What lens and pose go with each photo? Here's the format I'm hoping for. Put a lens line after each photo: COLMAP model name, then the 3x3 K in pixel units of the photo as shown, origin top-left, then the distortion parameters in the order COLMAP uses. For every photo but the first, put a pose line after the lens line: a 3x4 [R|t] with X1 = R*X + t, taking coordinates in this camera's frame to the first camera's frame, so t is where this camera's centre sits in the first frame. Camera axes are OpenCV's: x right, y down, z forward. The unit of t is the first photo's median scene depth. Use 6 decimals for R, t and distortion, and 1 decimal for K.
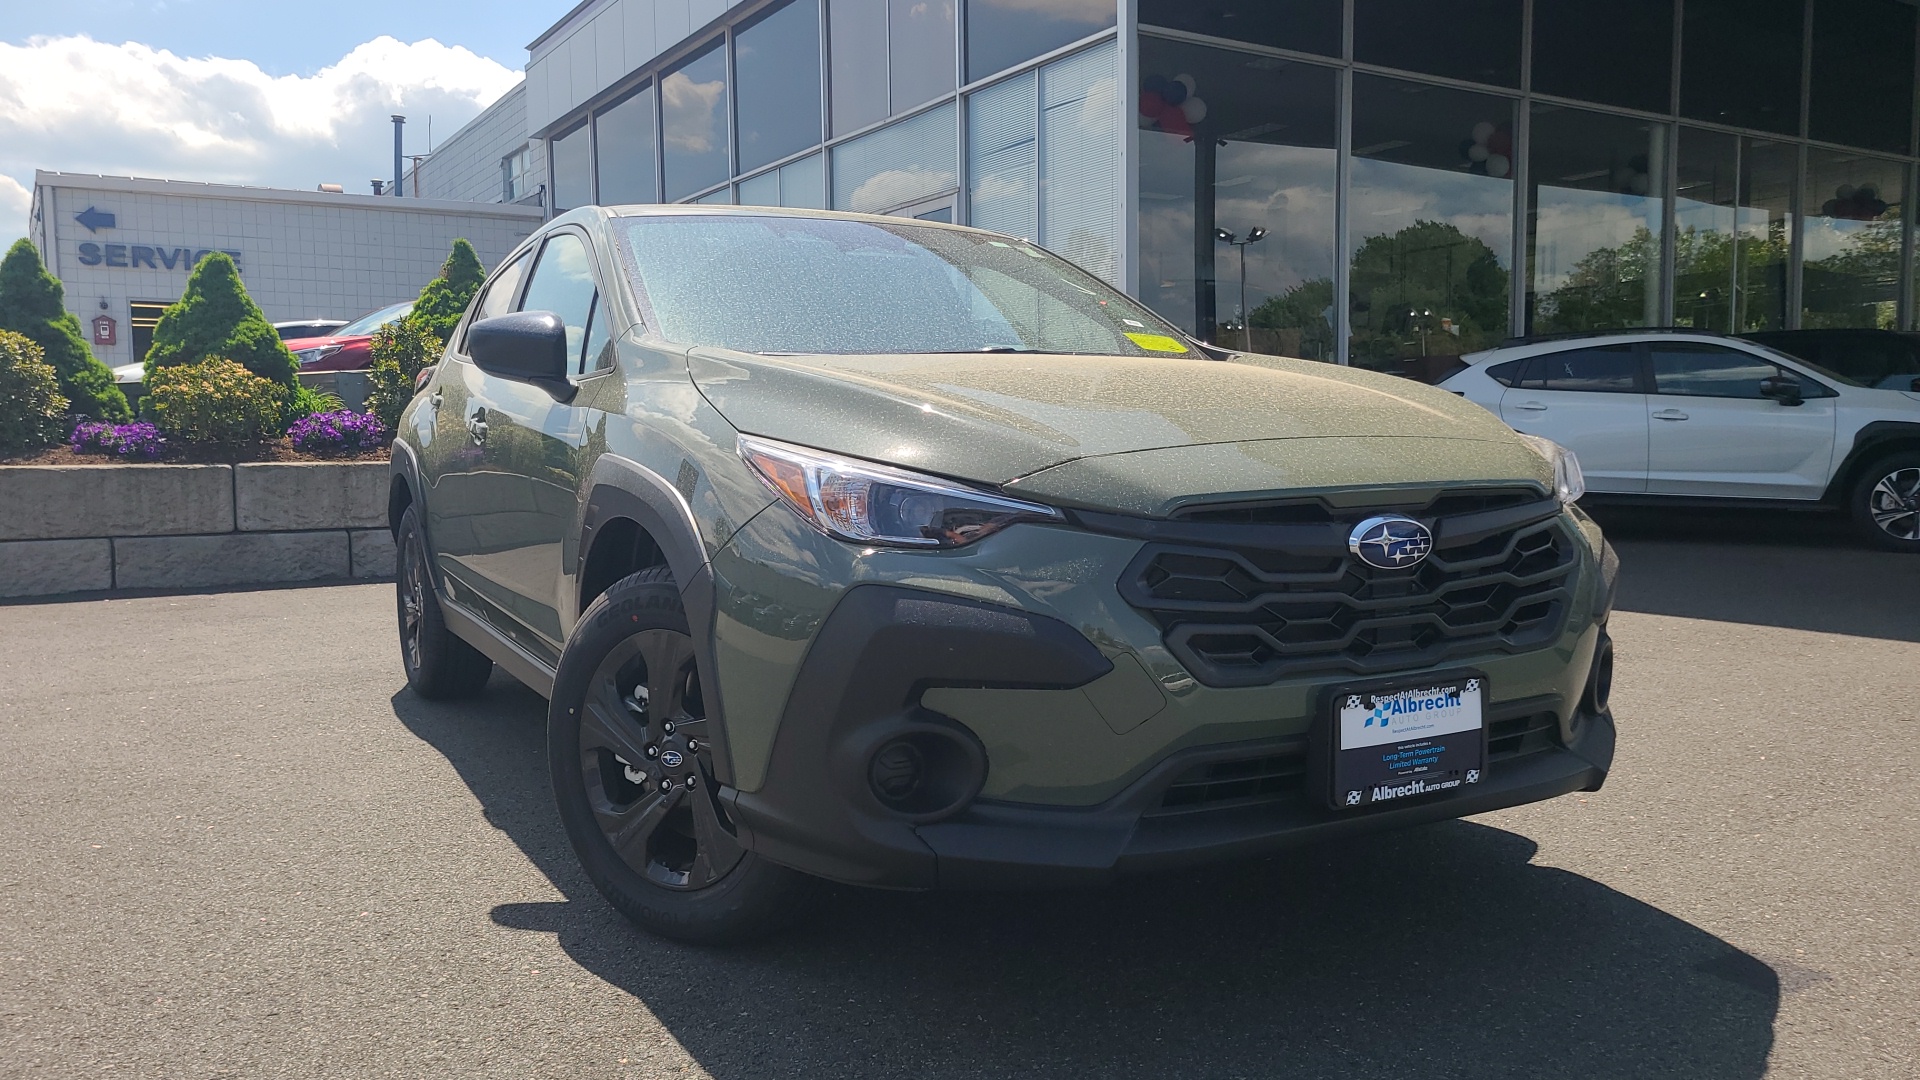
lens RADIAL K [[1445.3, 0, 958.8], [0, 1445.3, 532.6], [0, 0, 1]] dist [0.024492, -0.029617]
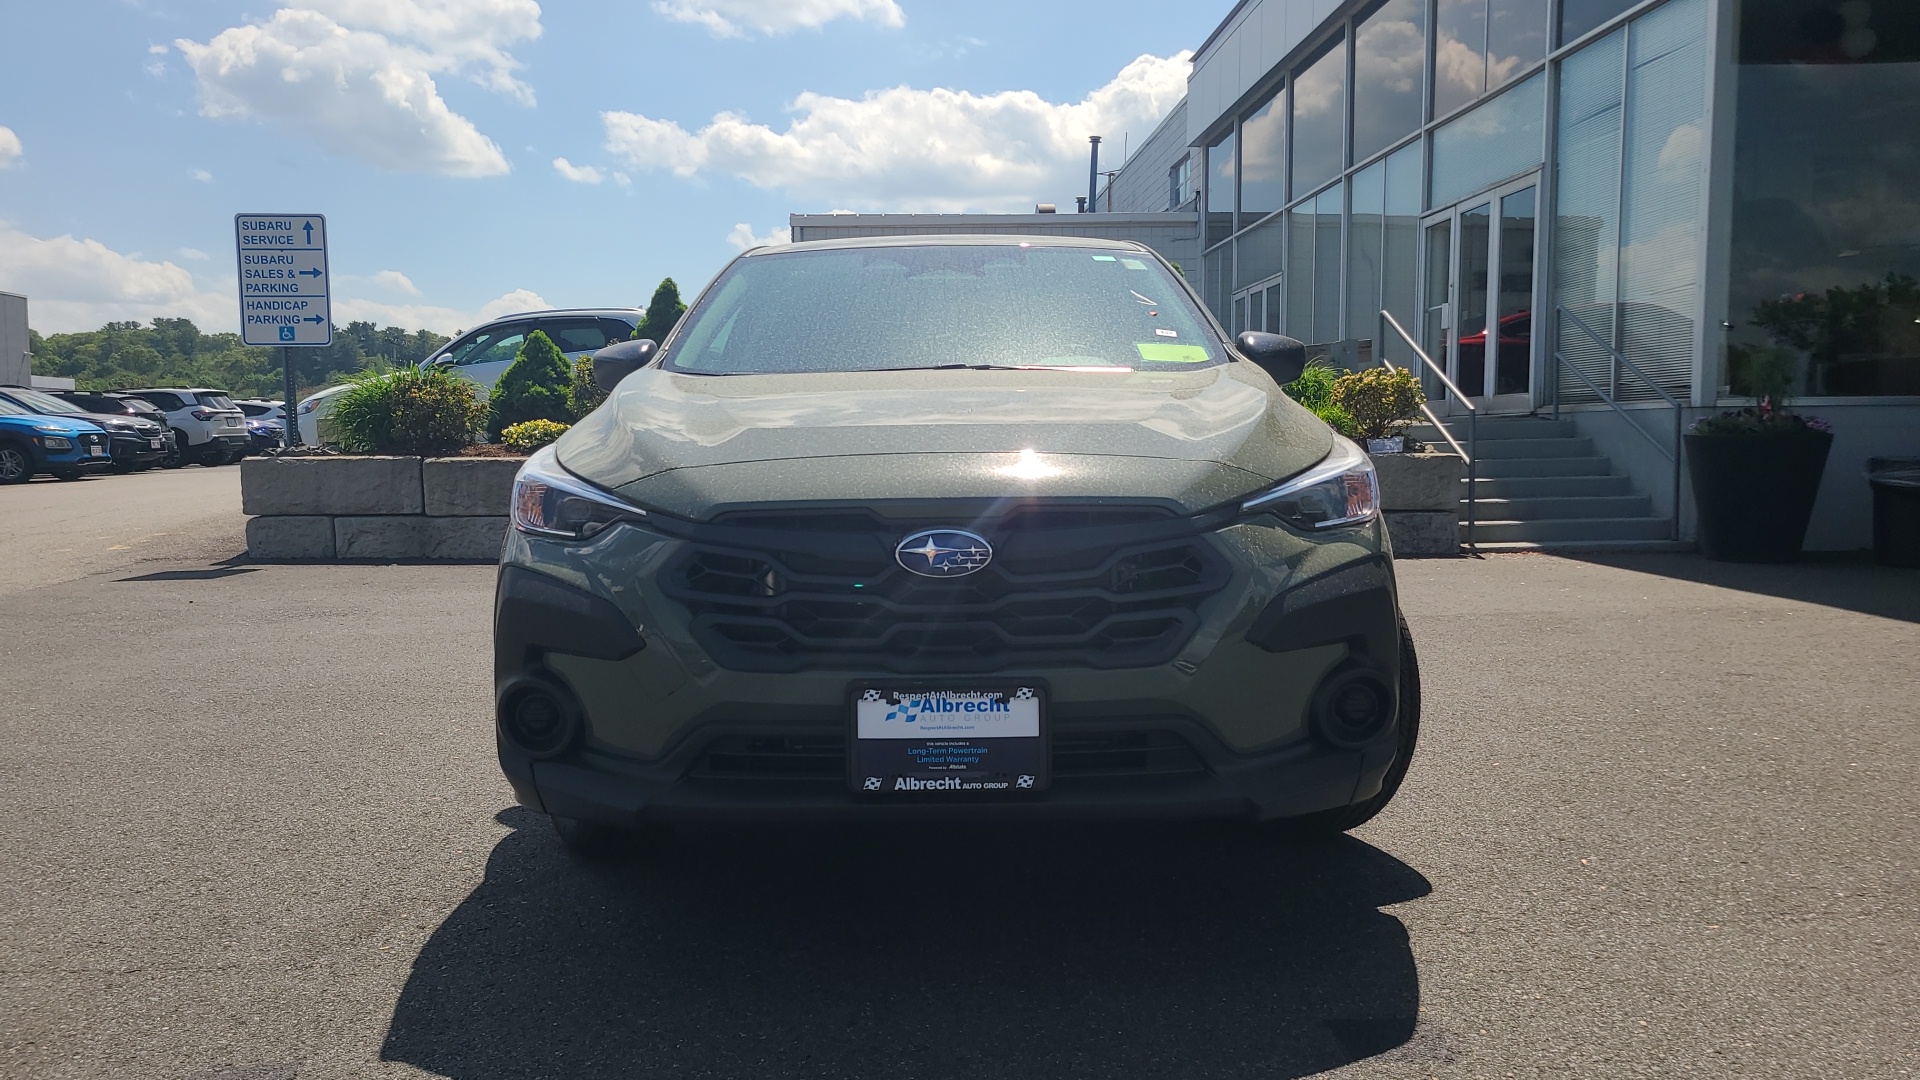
lens RADIAL K [[1445.3, 0, 949.6], [0, 1445.3, 551.1], [0, 0, 1]] dist [0.024492, -0.029617]
pose [[0.872871, 0.041755, -0.486161, 0.813659], [-0.033982, 0.999115, 0.024800, -0.020211], [0.486766, -0.005127, 0.873517, 0.074482]]
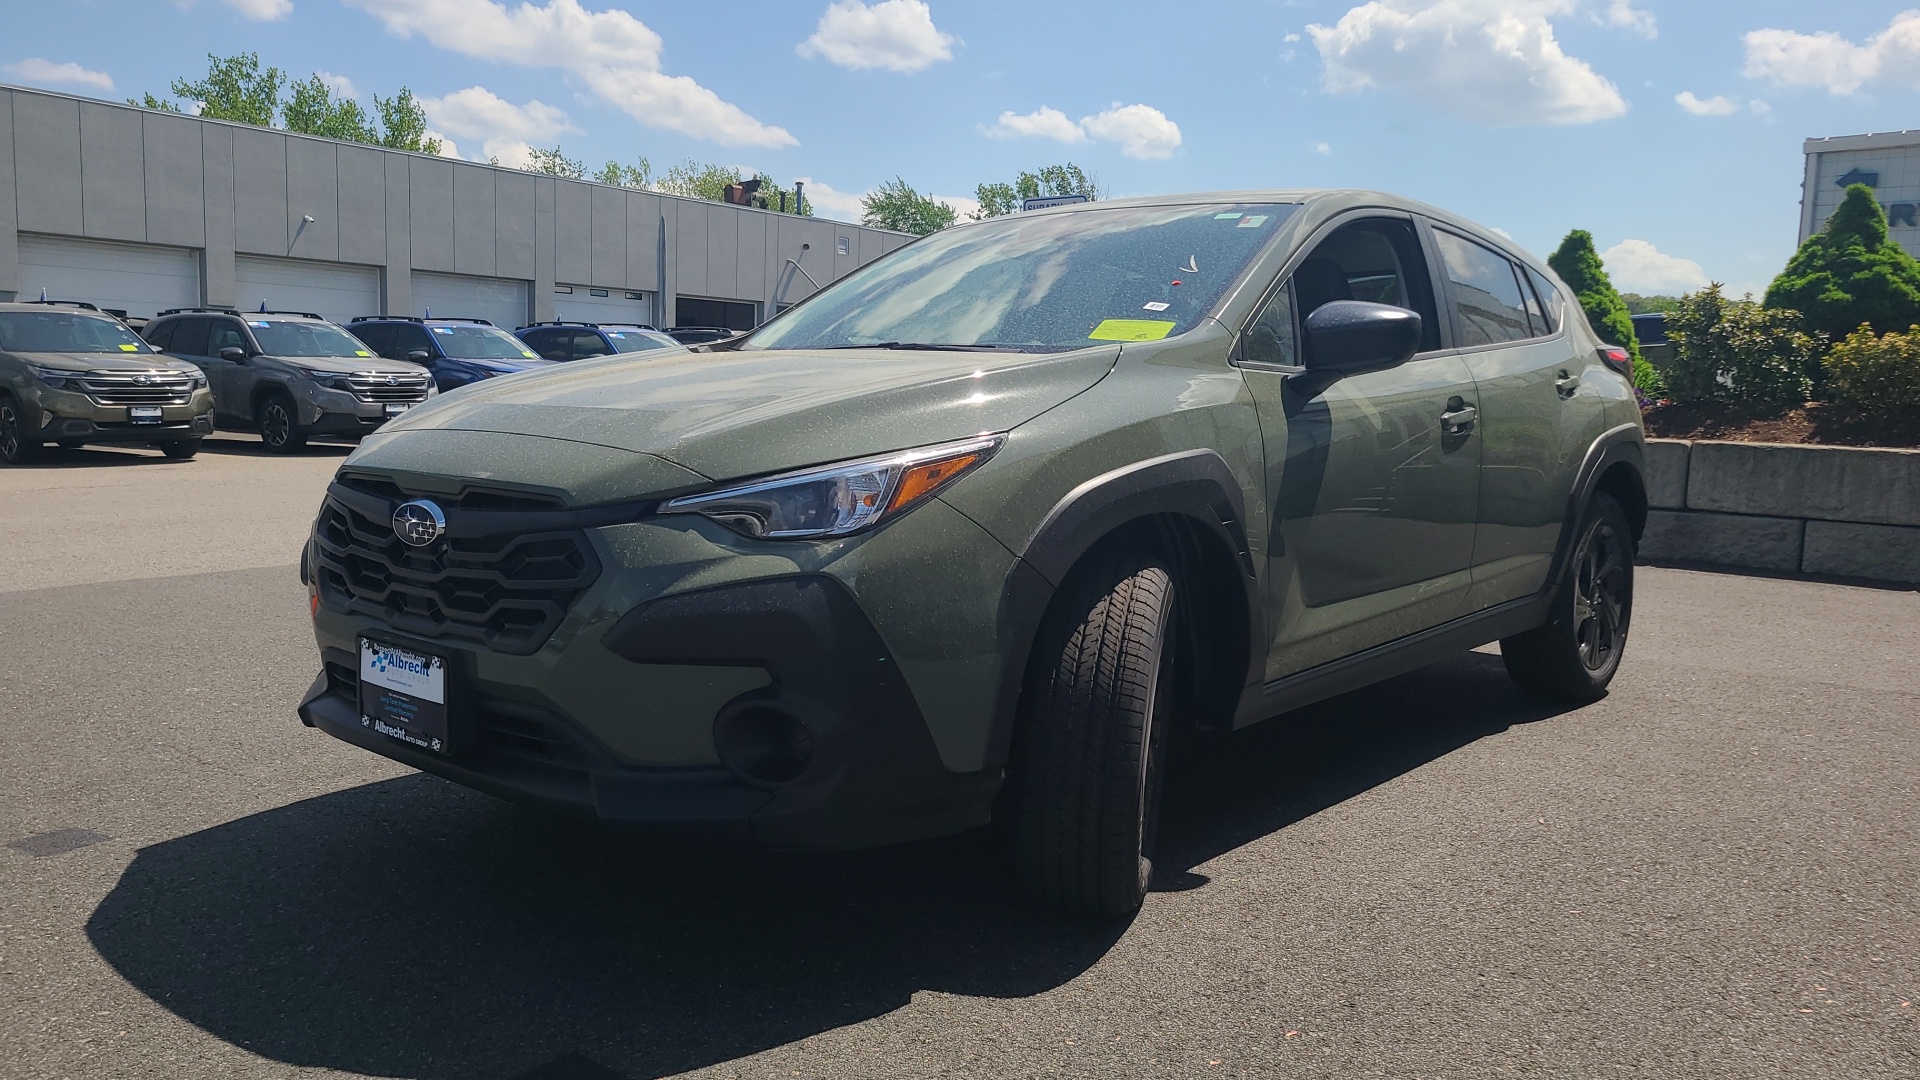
lens RADIAL K [[1445.3, 0, 928.3], [0, 1445.3, 568.3], [0, 0, 1]] dist [0.024492, -0.029617]
pose [[0.308548, 0.132931, -0.941874, 1.515835], [-0.085839, 0.990038, 0.111609, -0.121818], [0.947328, 0.046413, 0.316885, 1.015951]]
